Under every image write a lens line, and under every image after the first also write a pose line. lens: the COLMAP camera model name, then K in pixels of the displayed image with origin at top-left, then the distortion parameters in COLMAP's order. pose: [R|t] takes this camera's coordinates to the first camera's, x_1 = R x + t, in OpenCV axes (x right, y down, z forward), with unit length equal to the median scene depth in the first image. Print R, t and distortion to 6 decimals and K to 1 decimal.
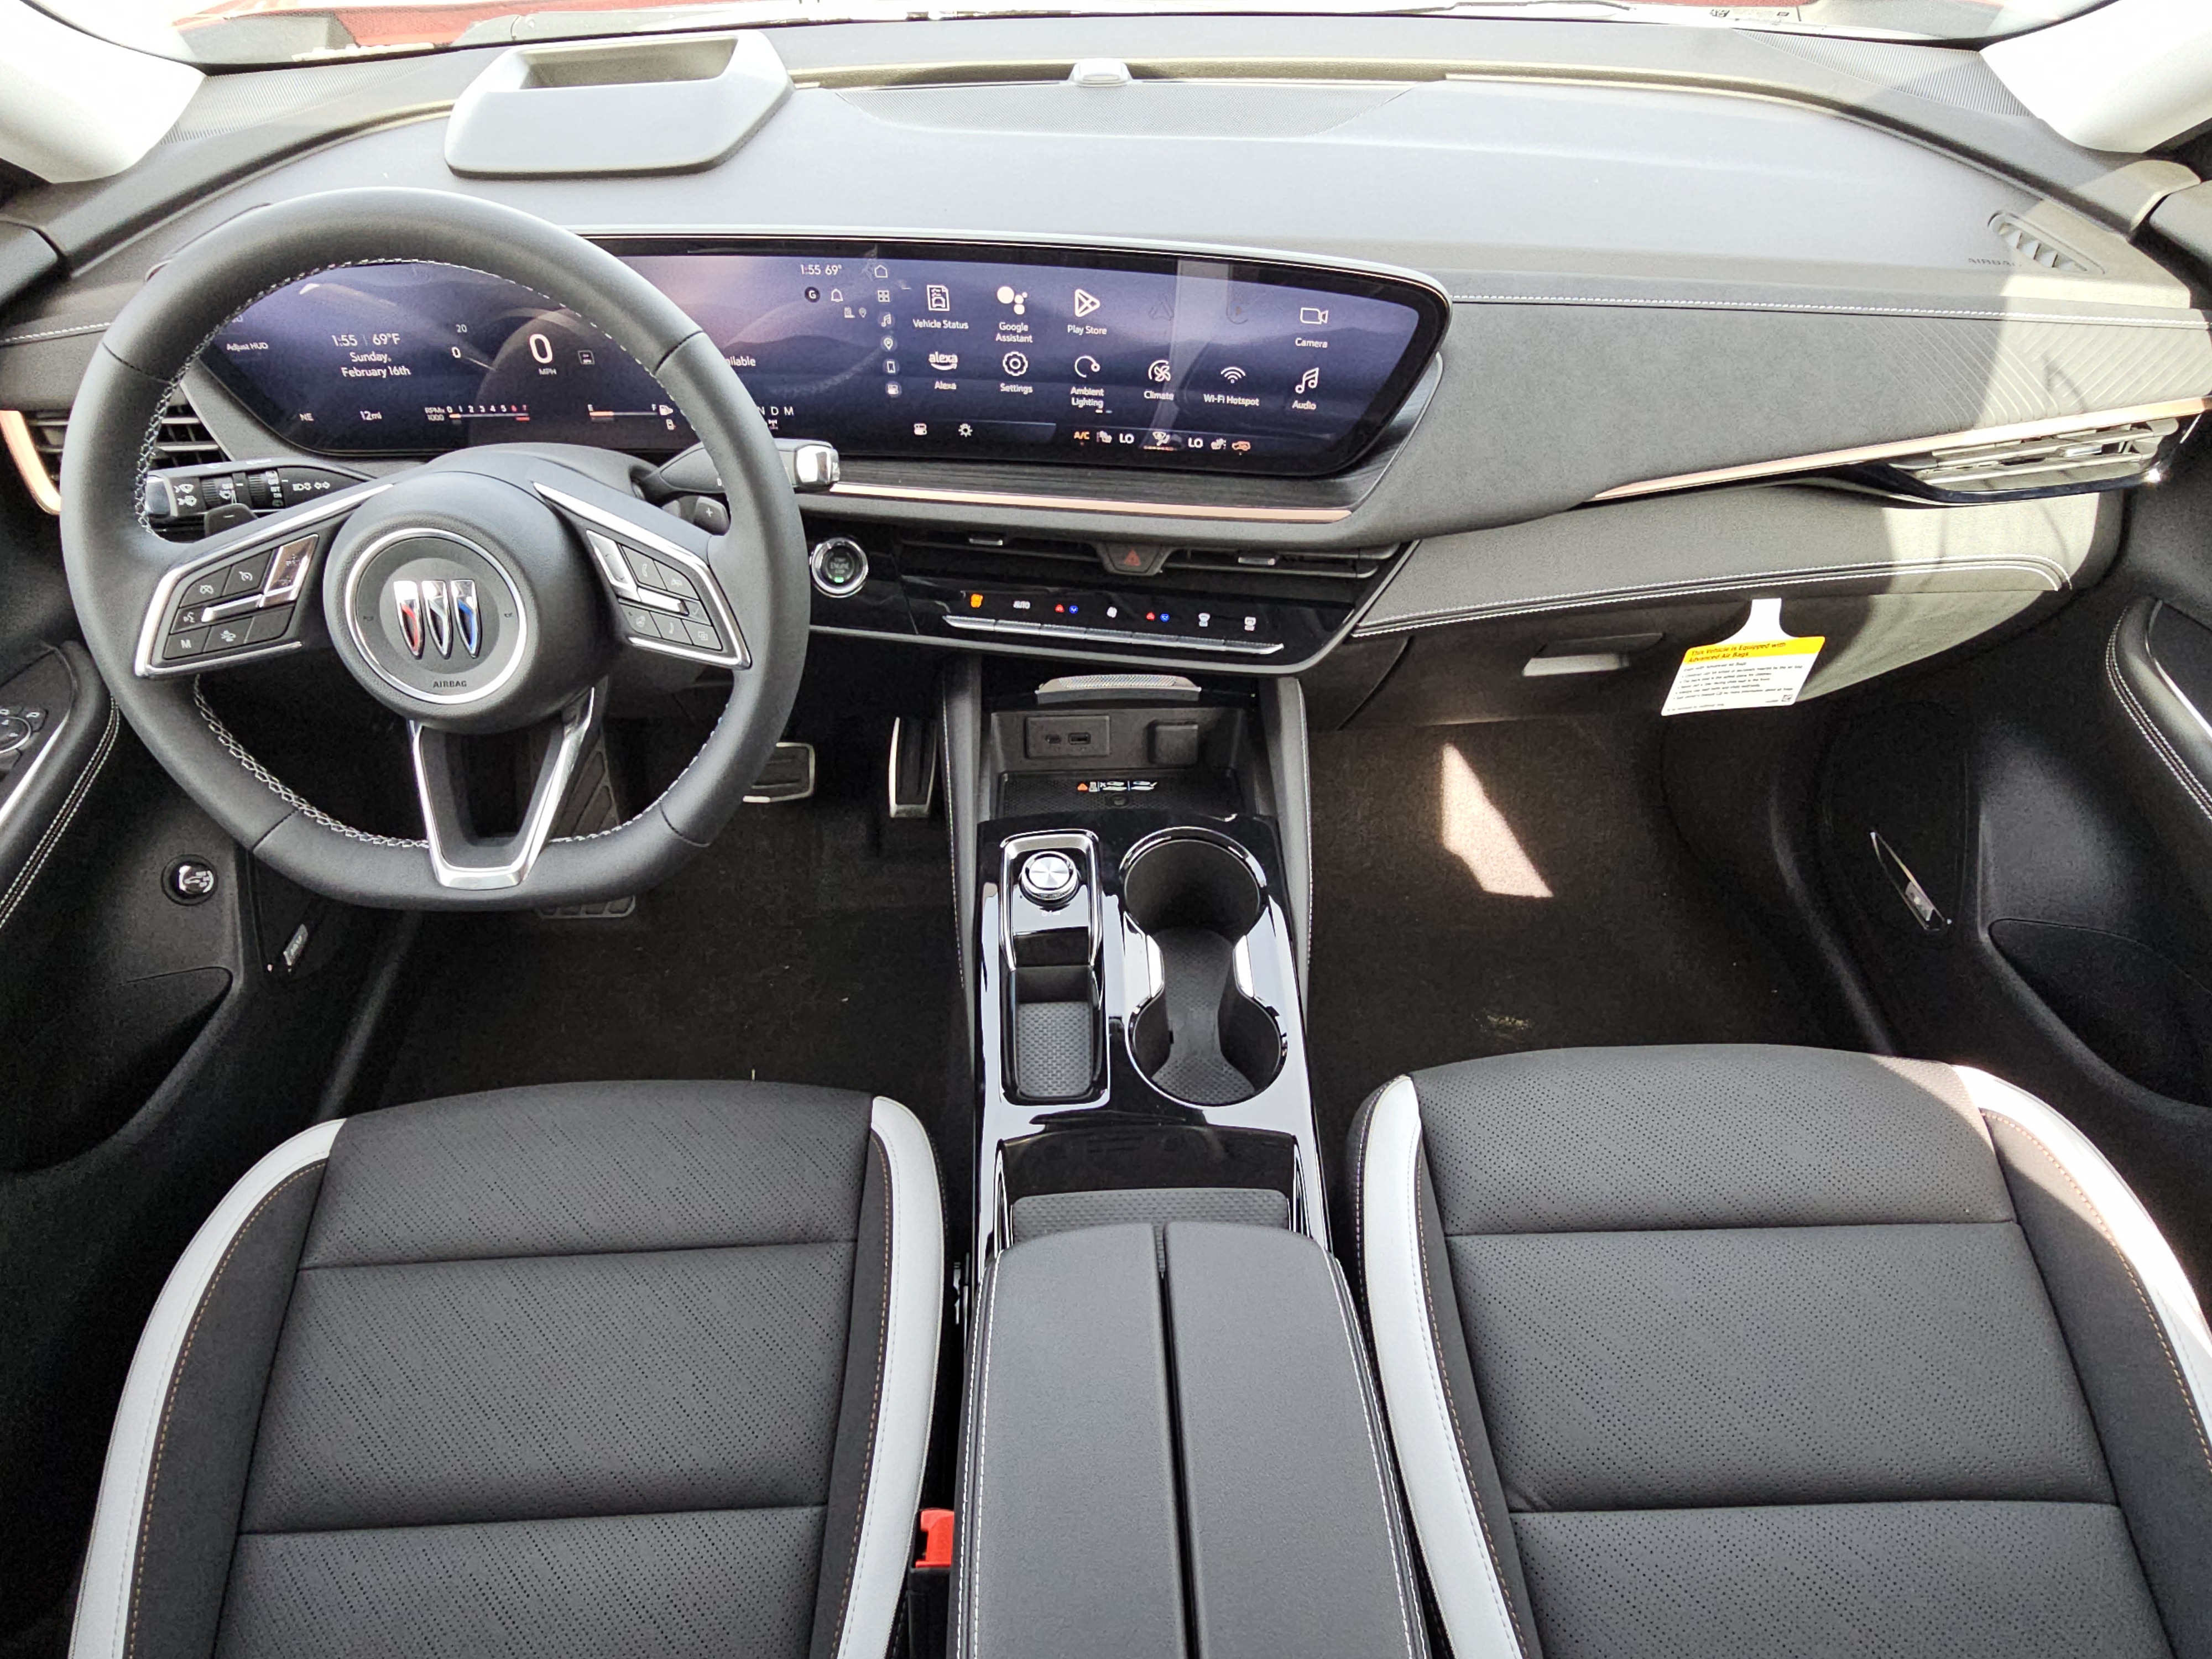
lens RADIAL K [[1360.1, 0, 1095.5], [0, 1360.1, 819.2], [0, 0, 1]] dist [-0.002226, 0.000234]
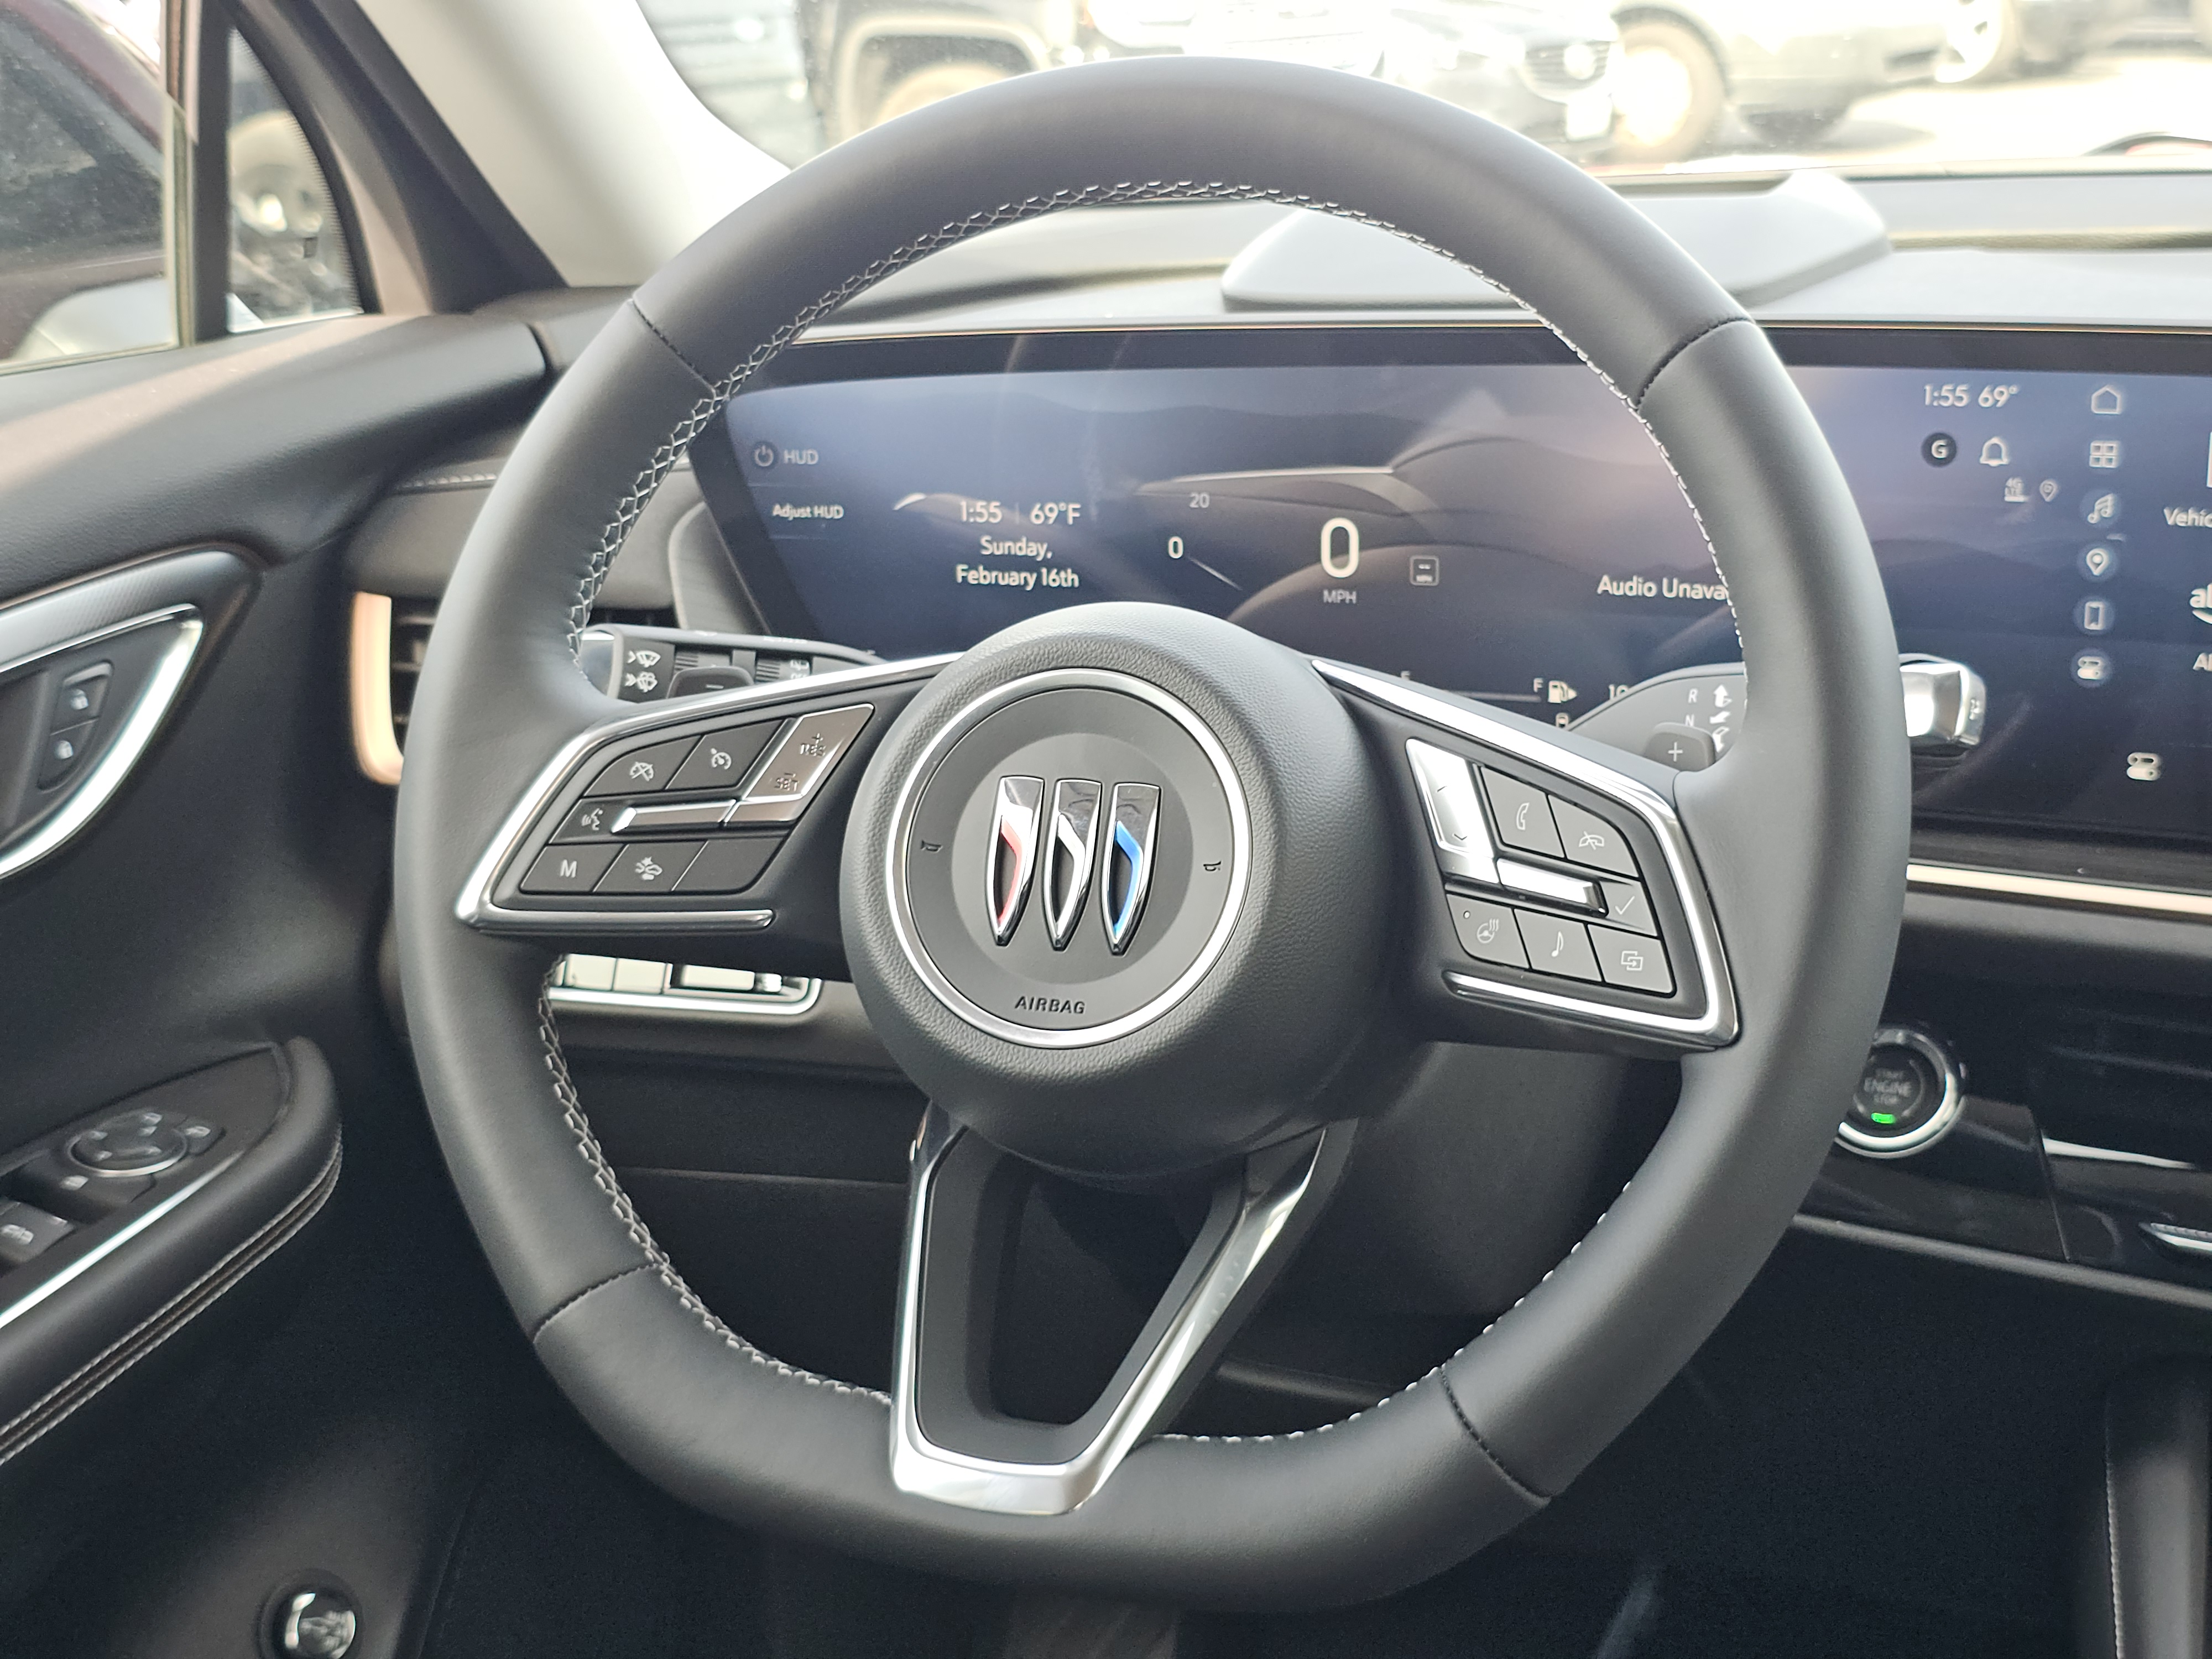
lens RADIAL K [[2982.8, 0, 1135.9], [0, 2982.8, 779.0], [0, 0, 1]] dist [0.220018, -0.948500]
pose [[0.929831, 0.068542, -0.361548, -0.082767], [-0.234165, 0.868118, -0.437650, 0.213160], [0.283870, 0.491602, 0.823253, 0.137075]]
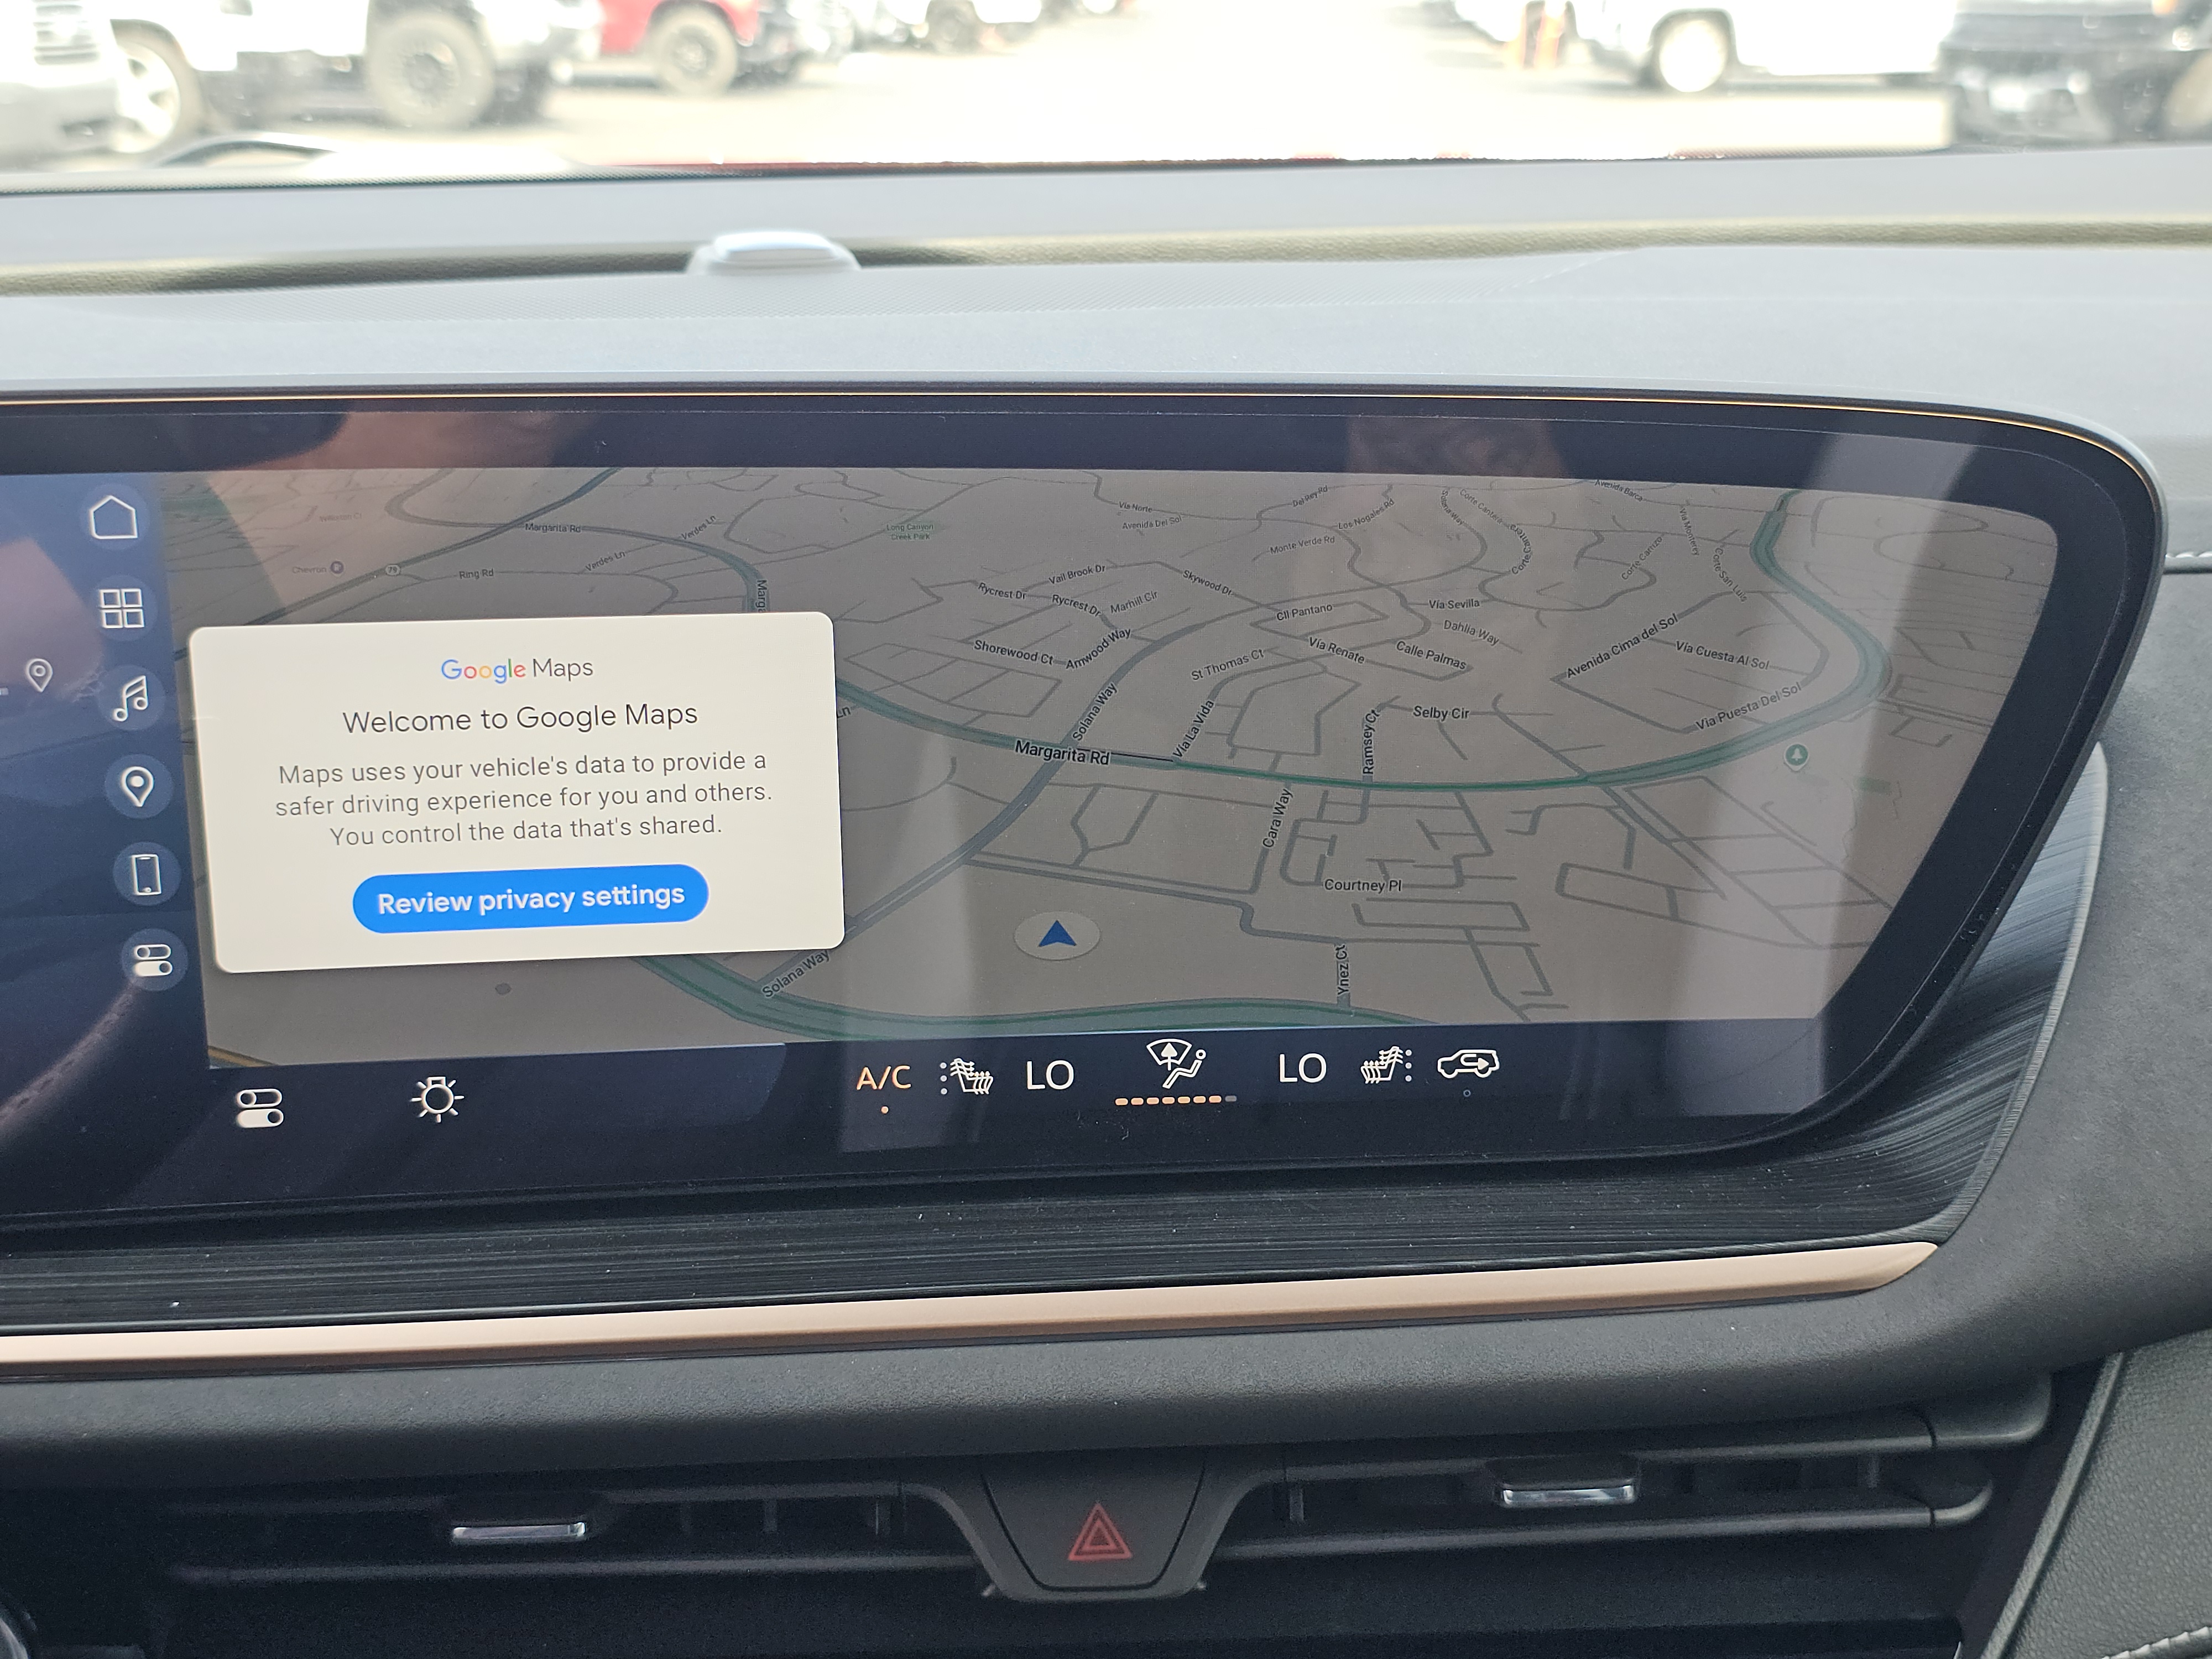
lens RADIAL K [[2976.7, 0, 1132.0], [0, 2976.7, 792.6], [0, 0, 1]] dist [0.229523, -1.056133]
pose [[0.983170, -0.052816, 0.174894, -0.064053], [0.132267, 0.866141, -0.481981, -0.039496], [-0.126027, 0.497002, 0.858549, 0.468979]]
